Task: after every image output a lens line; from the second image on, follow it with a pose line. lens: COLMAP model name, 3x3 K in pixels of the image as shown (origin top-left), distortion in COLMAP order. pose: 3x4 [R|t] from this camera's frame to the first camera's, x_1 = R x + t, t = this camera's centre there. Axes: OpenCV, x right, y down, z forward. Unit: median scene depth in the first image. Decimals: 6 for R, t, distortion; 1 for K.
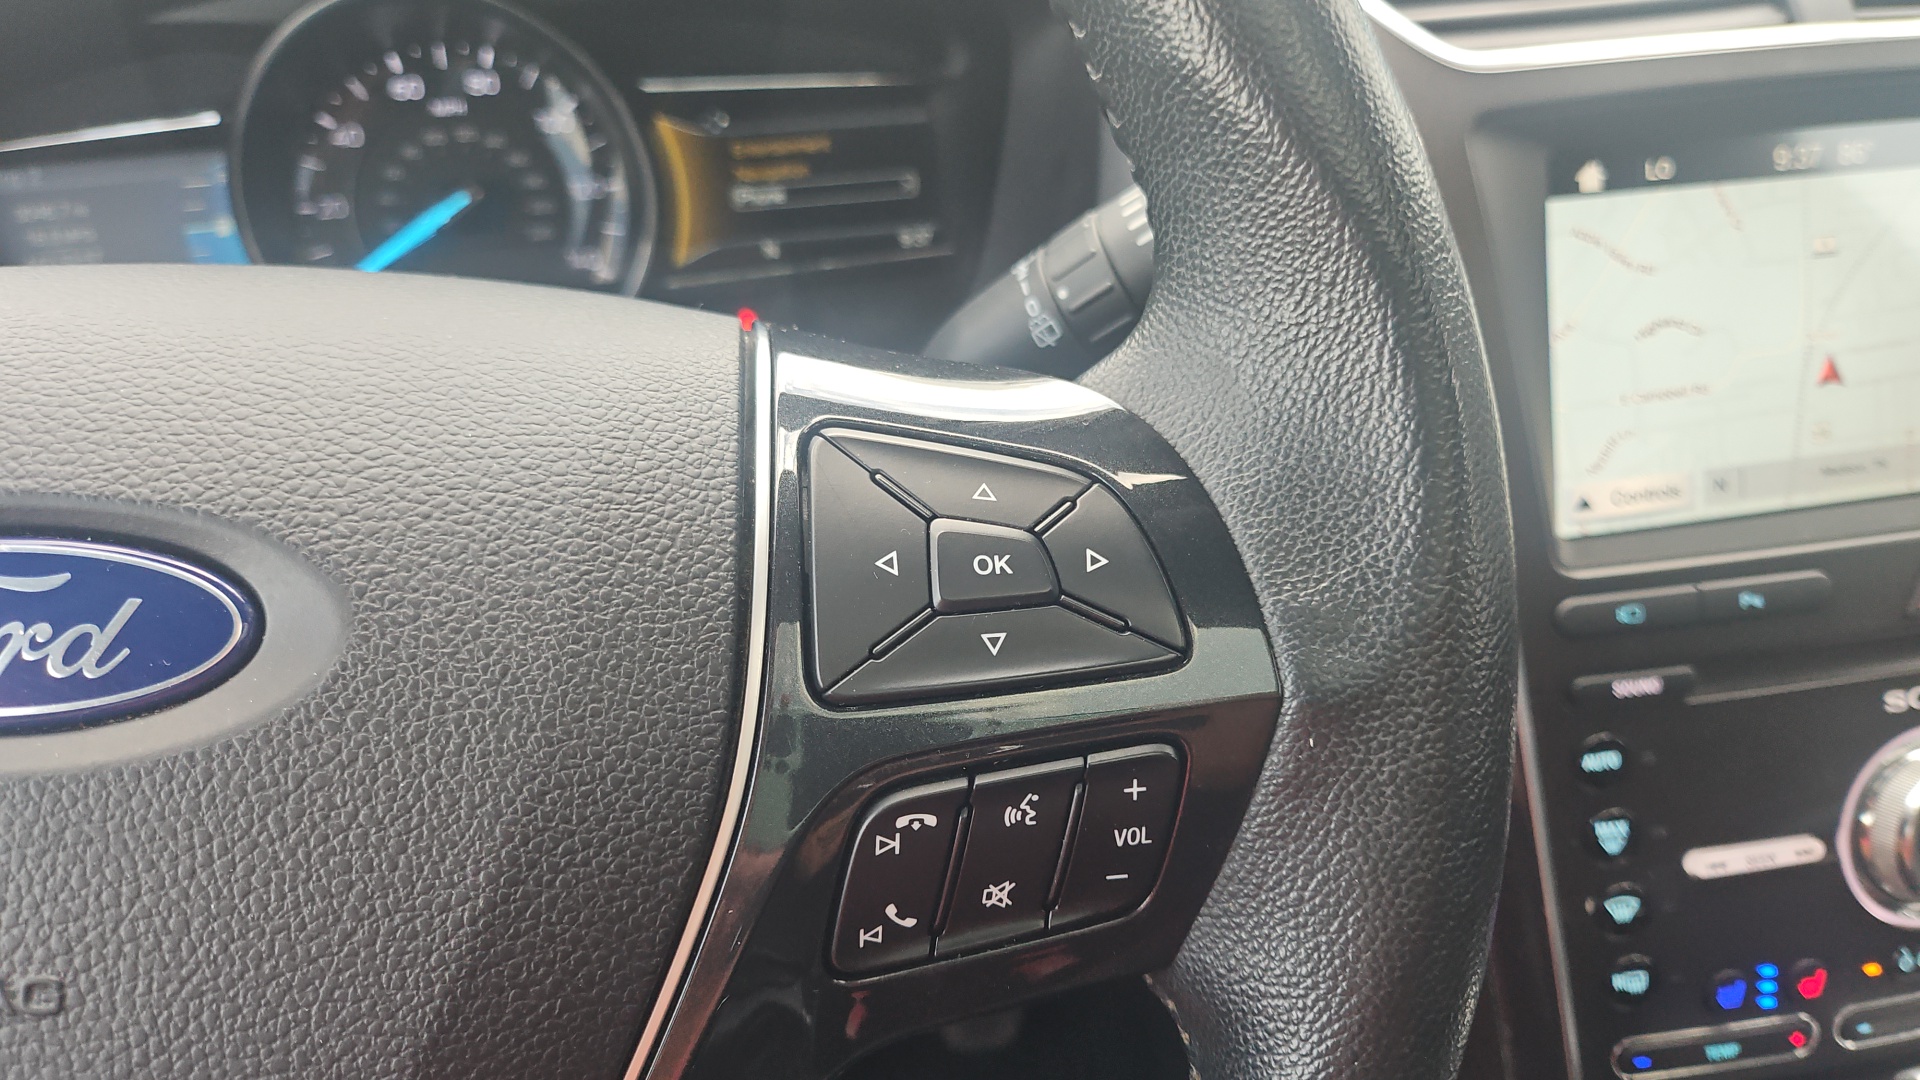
lens RADIAL K [[1335.0, 0, 992.6], [0, 1335.0, 545.0], [0, 0, 1]] dist [0.029151, -0.050919]
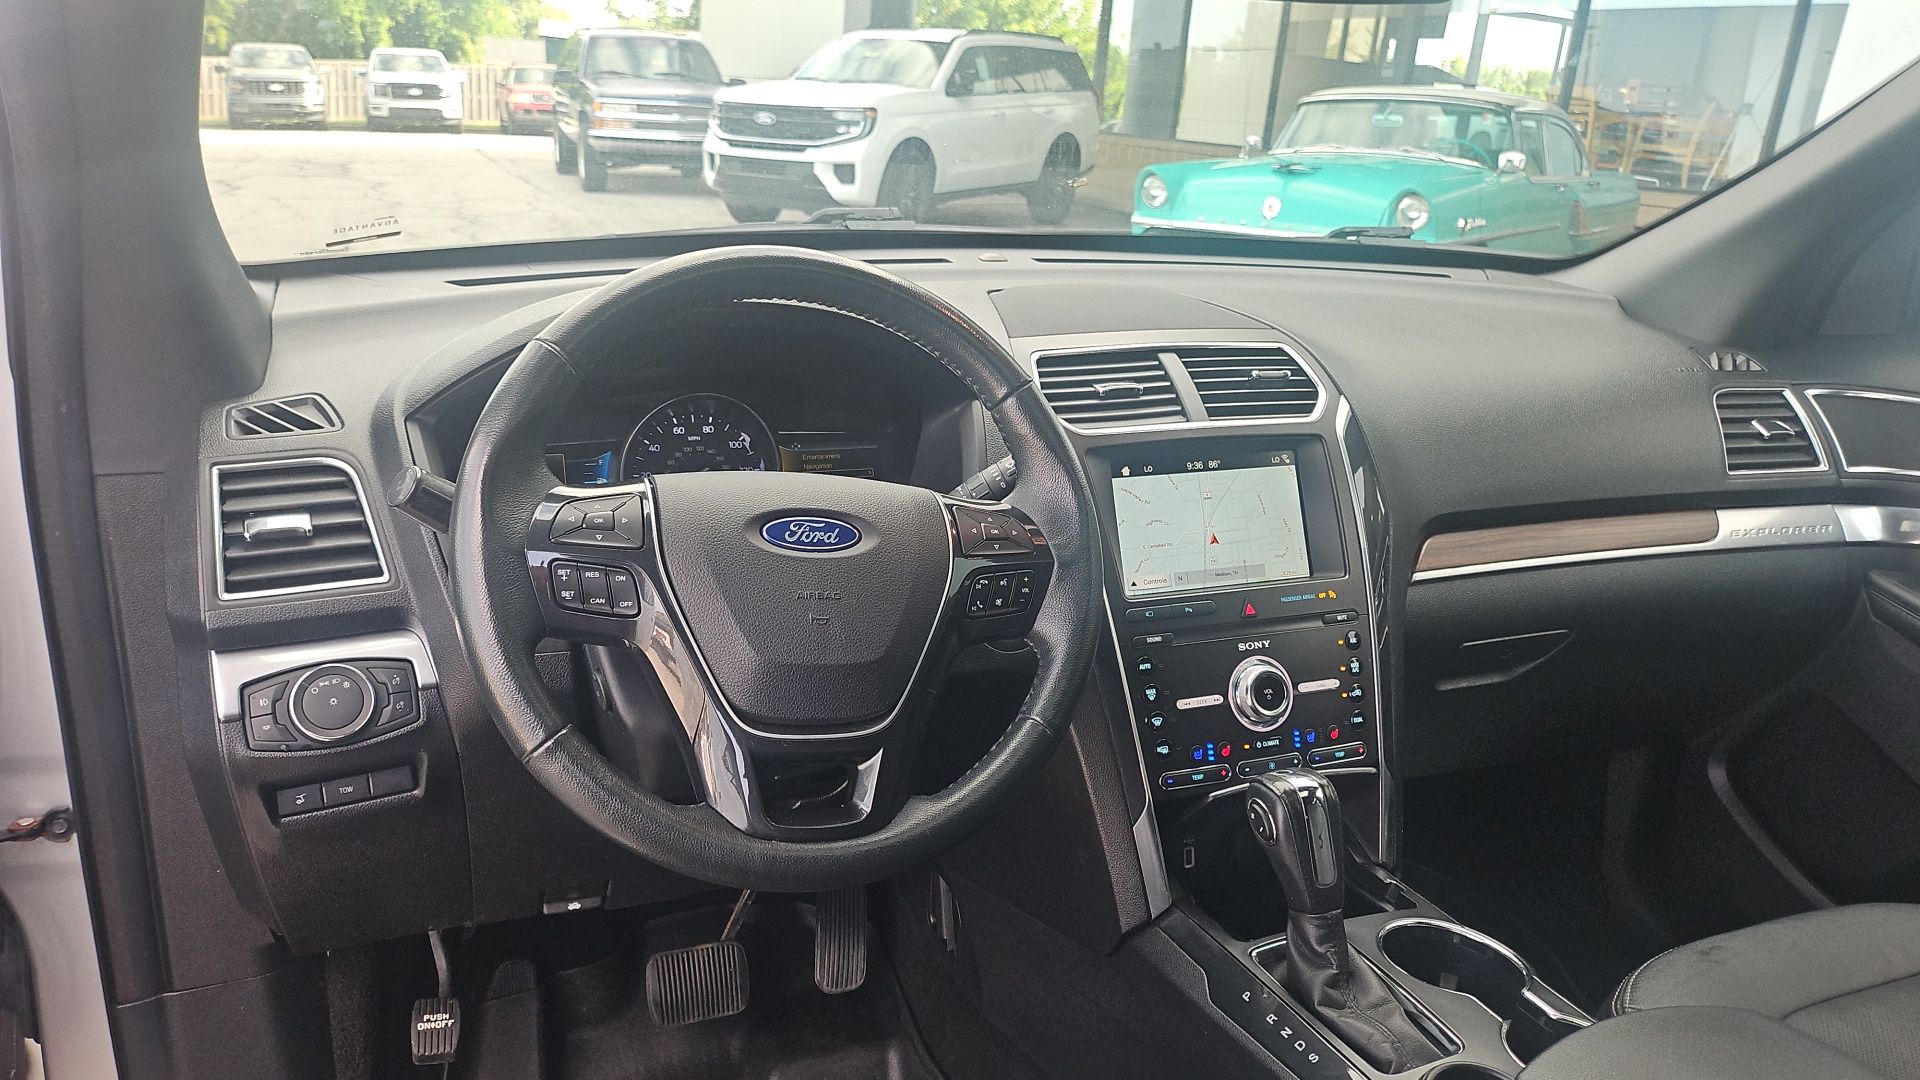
lens RADIAL K [[1329.9, 0, 960.0], [0, 1329.9, 540.0], [0, 0, 1]] dist [0.075117, -0.076048]
pose [[0.973266, 0.007468, 0.229559, -0.553916], [0.050274, 0.968308, -0.244646, 0.548246], [-0.224111, 0.249647, 0.942046, -1.571475]]
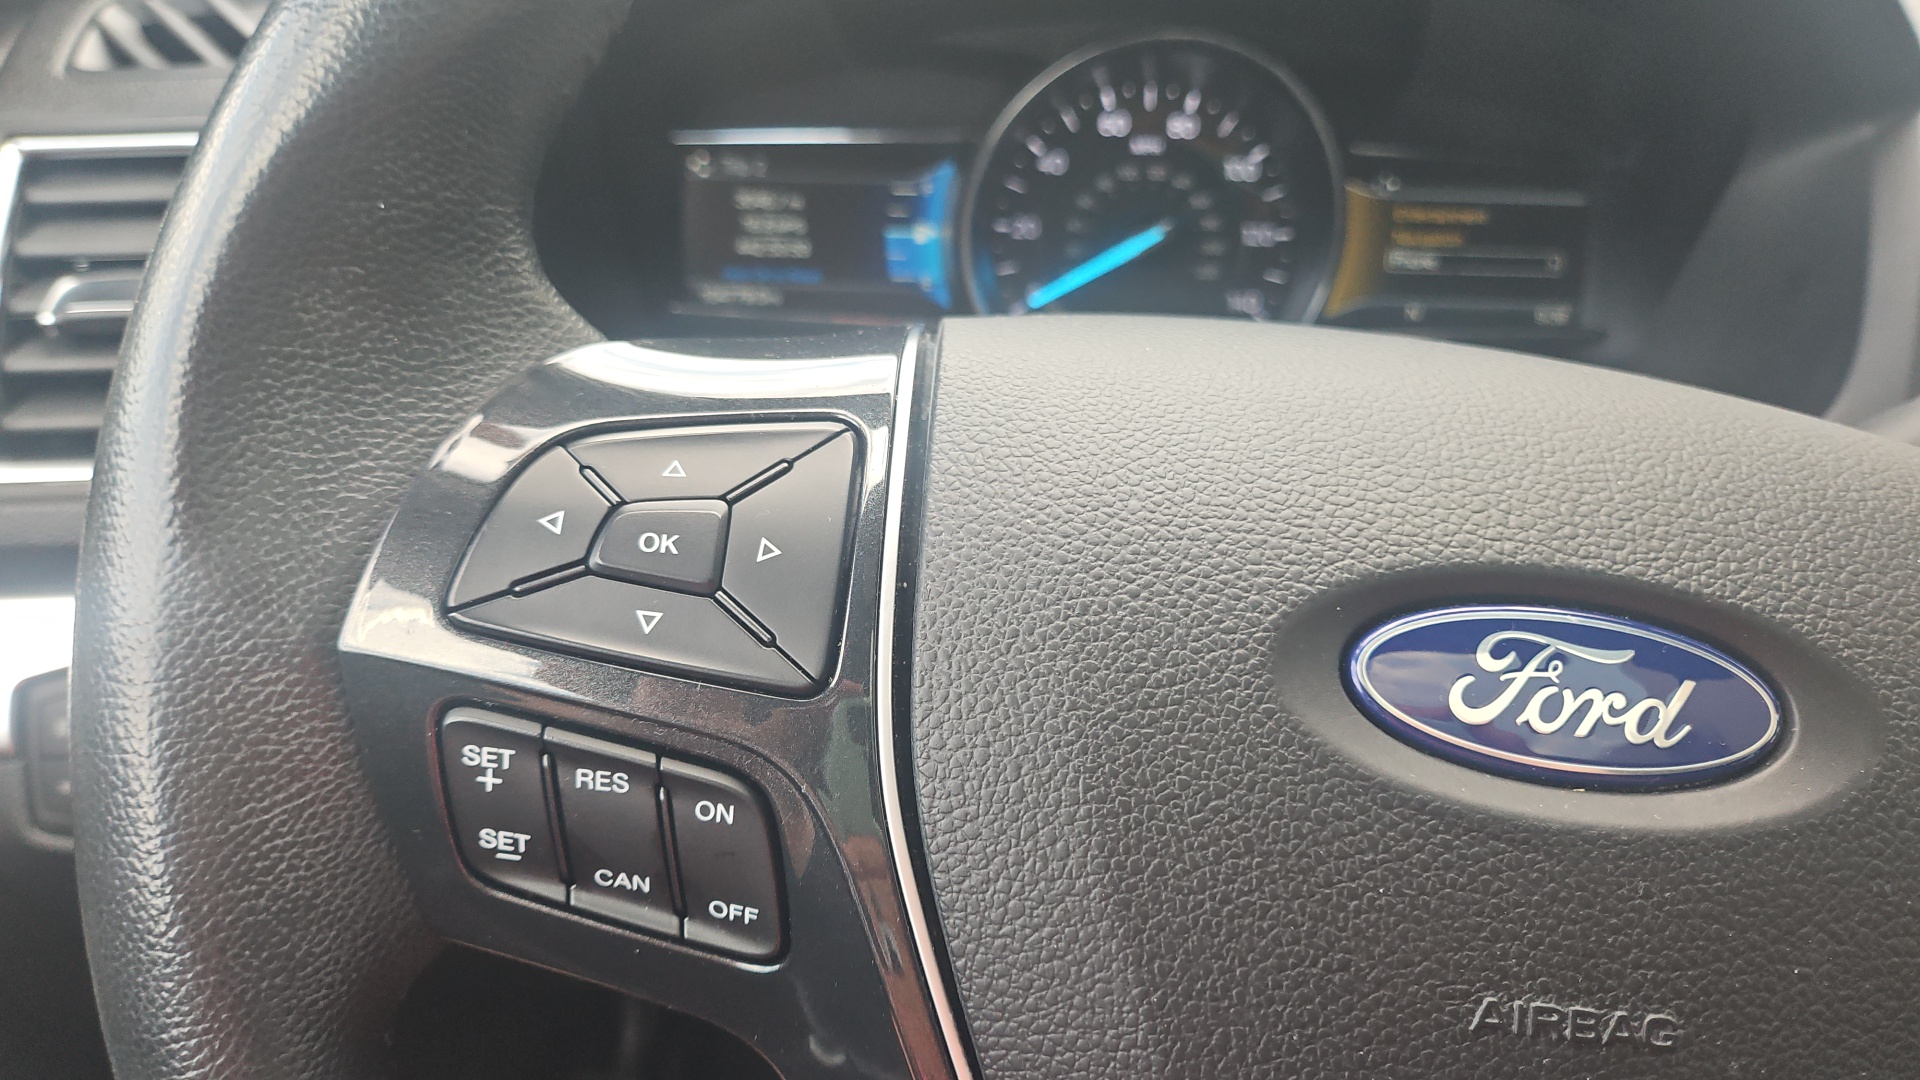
lens RADIAL K [[1335.0, 0, 992.6], [0, 1335.0, 545.0], [0, 0, 1]] dist [0.029151, -0.050919]
pose [[0.990360, 0.127945, -0.053071, -0.483266], [-0.128193, 0.991748, -0.001271, 0.001678], [0.052471, 0.008062, 0.998590, -0.061304]]
